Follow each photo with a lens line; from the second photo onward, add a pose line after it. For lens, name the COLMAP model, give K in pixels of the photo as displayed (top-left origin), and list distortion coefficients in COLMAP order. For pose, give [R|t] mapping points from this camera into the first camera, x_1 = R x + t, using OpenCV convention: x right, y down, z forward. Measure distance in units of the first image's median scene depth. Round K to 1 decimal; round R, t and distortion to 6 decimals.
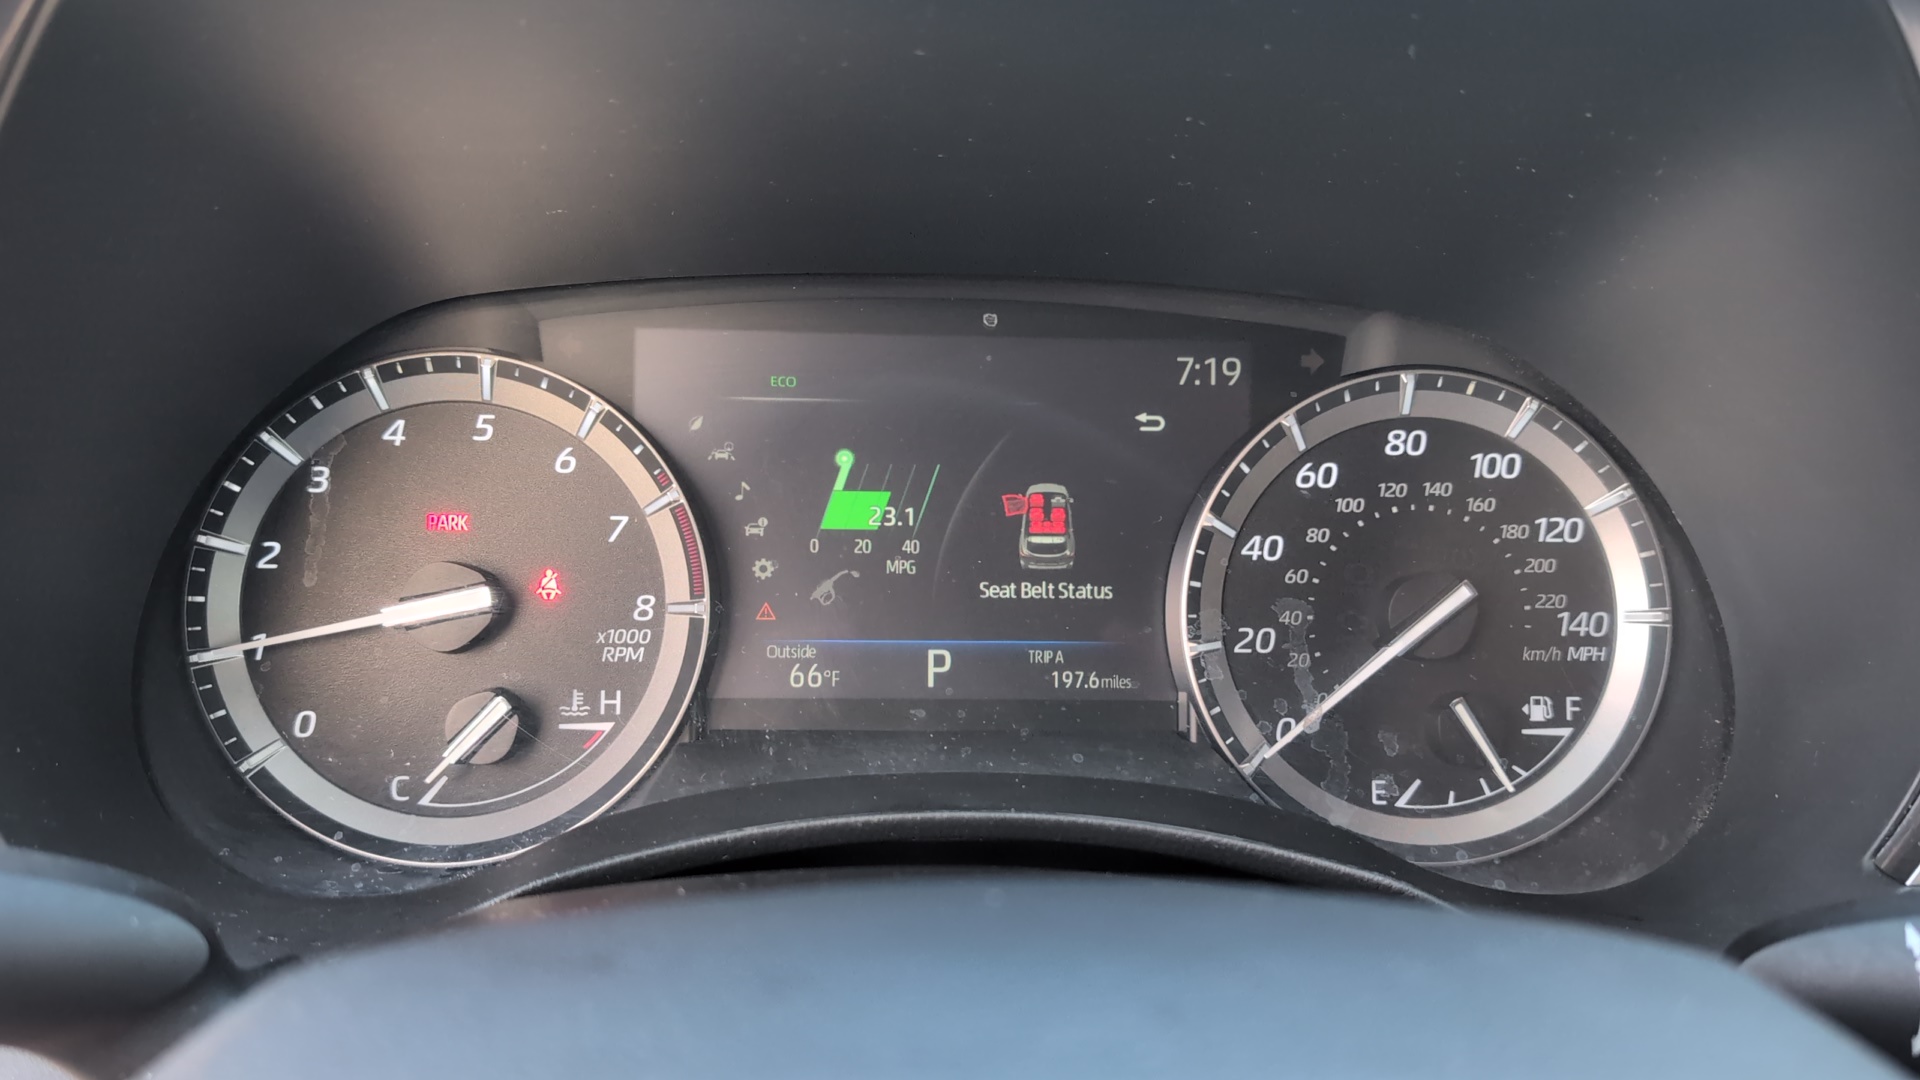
lens RADIAL K [[1602.8, 0, 966.8], [0, 1602.8, 556.4], [0, 0, 1]] dist [0.005879, -0.011314]
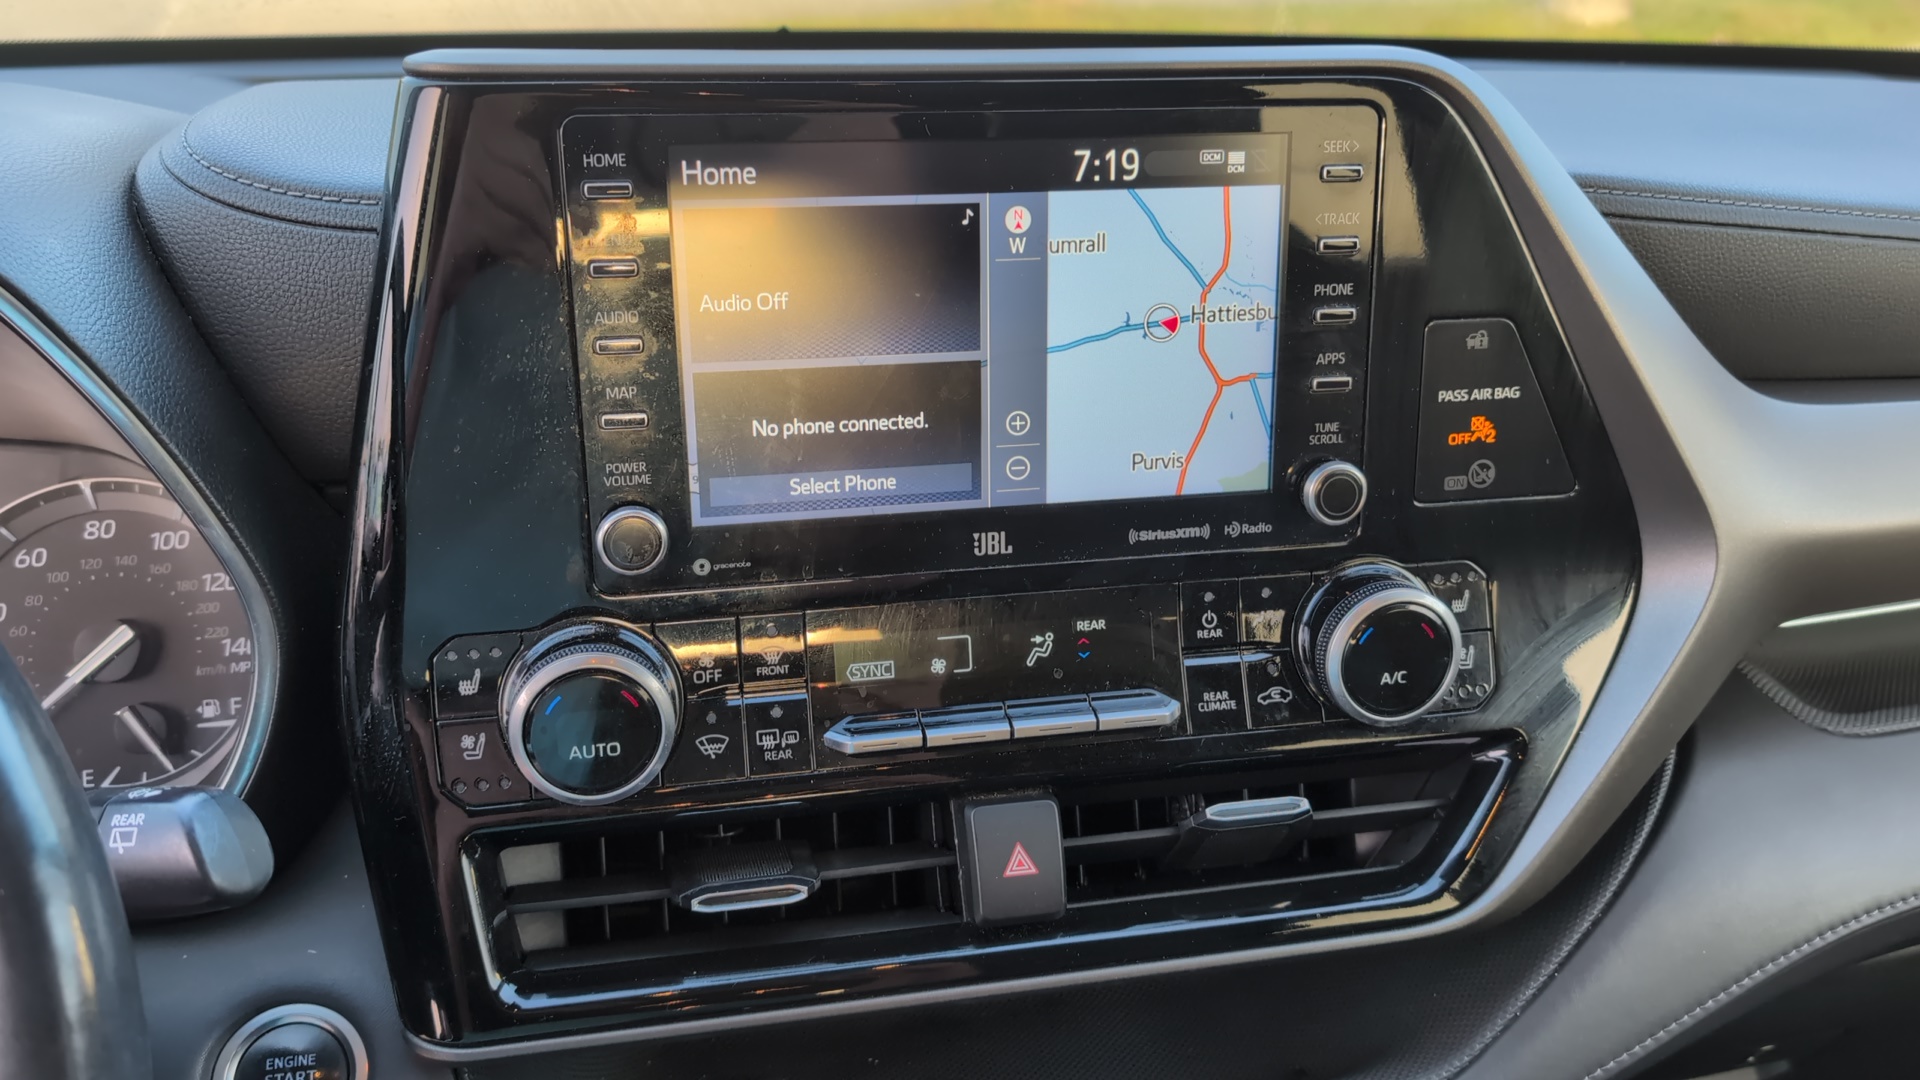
lens RADIAL K [[1602.8, 0, 977.7], [0, 1602.8, 519.5], [0, 0, 1]] dist [0.005879, -0.011314]
pose [[0.986009, -0.077045, 0.147819, 0.834900], [0.077255, 0.997002, 0.004324, -0.026158], [-0.147709, 0.007156, 0.989005, -0.515738]]
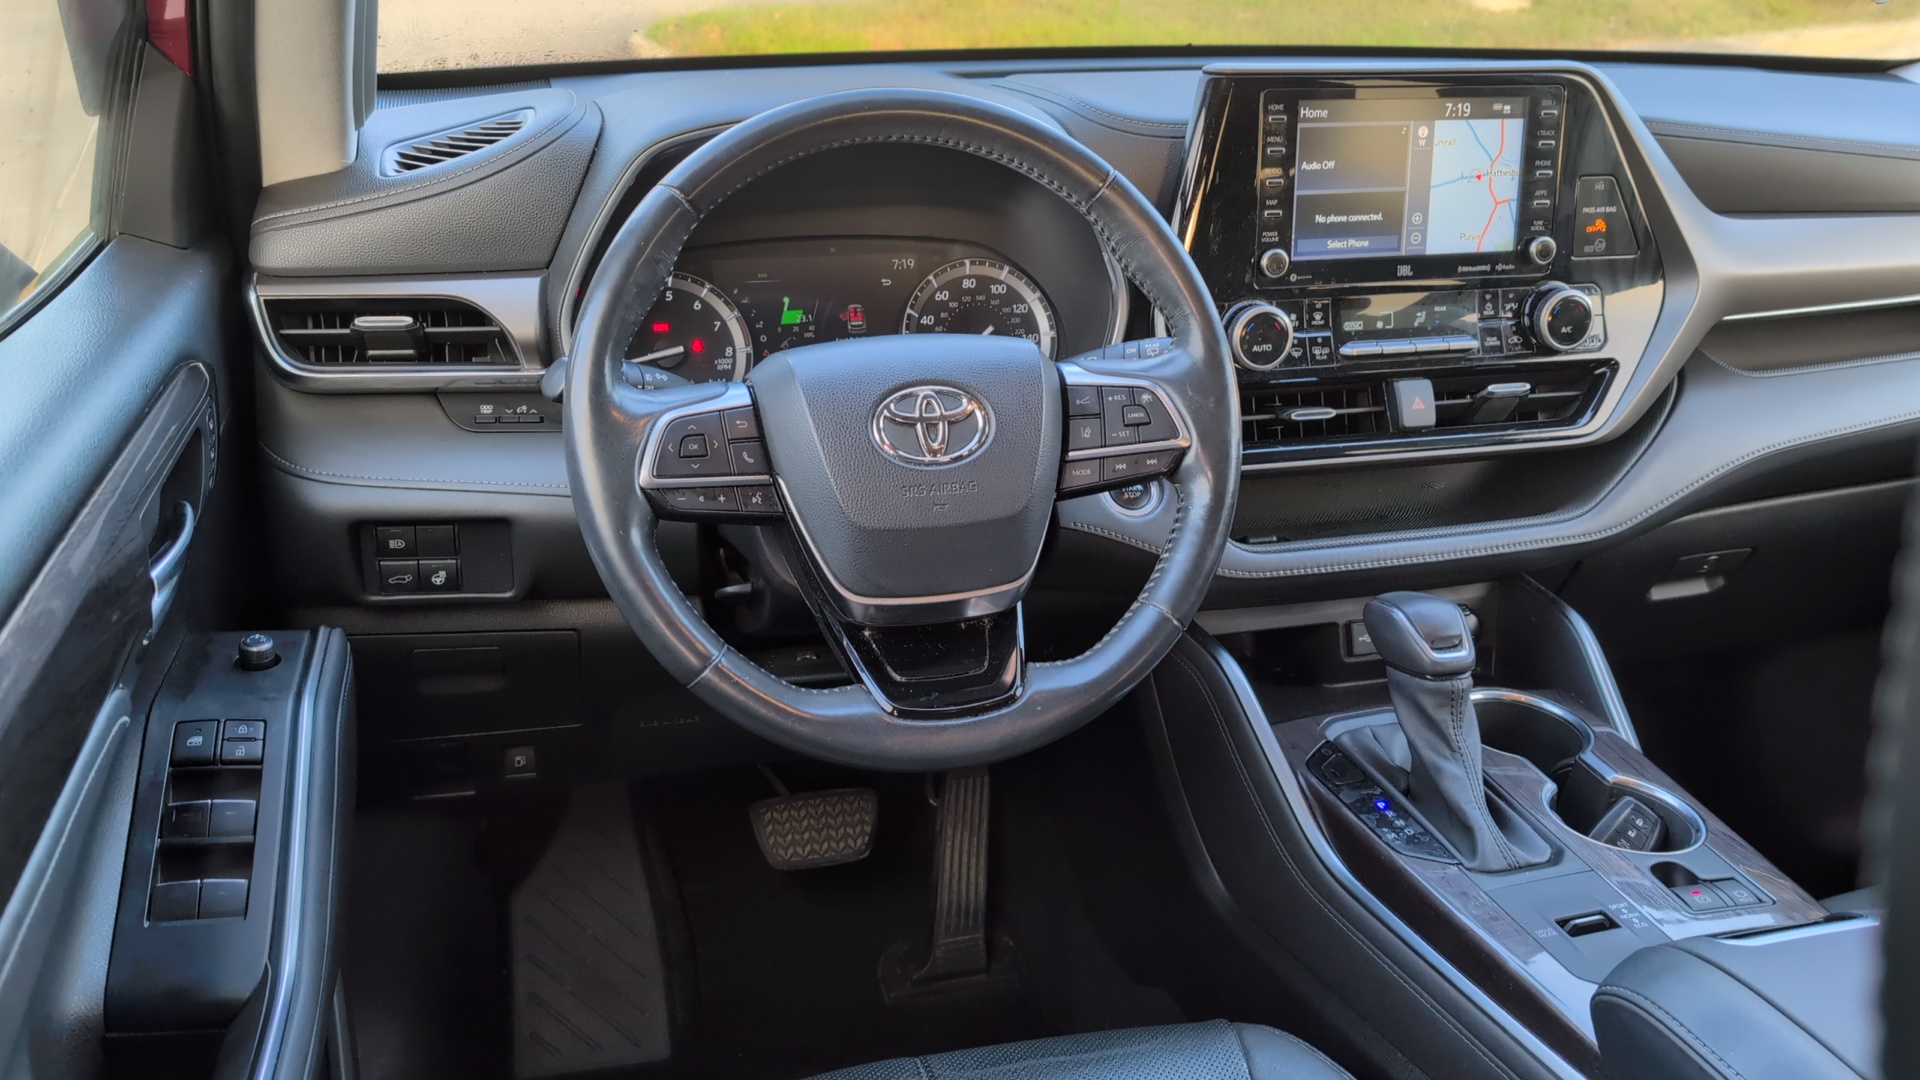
lens RADIAL K [[1602.8, 0, 961.9], [0, 1602.8, 536.8], [0, 0, 1]] dist [0.005879, -0.011314]
pose [[0.974308, -0.093564, 0.204863, -0.415888], [0.092458, 0.995604, 0.014985, 0.367102], [-0.205364, 0.004341, 0.978676, -2.008576]]
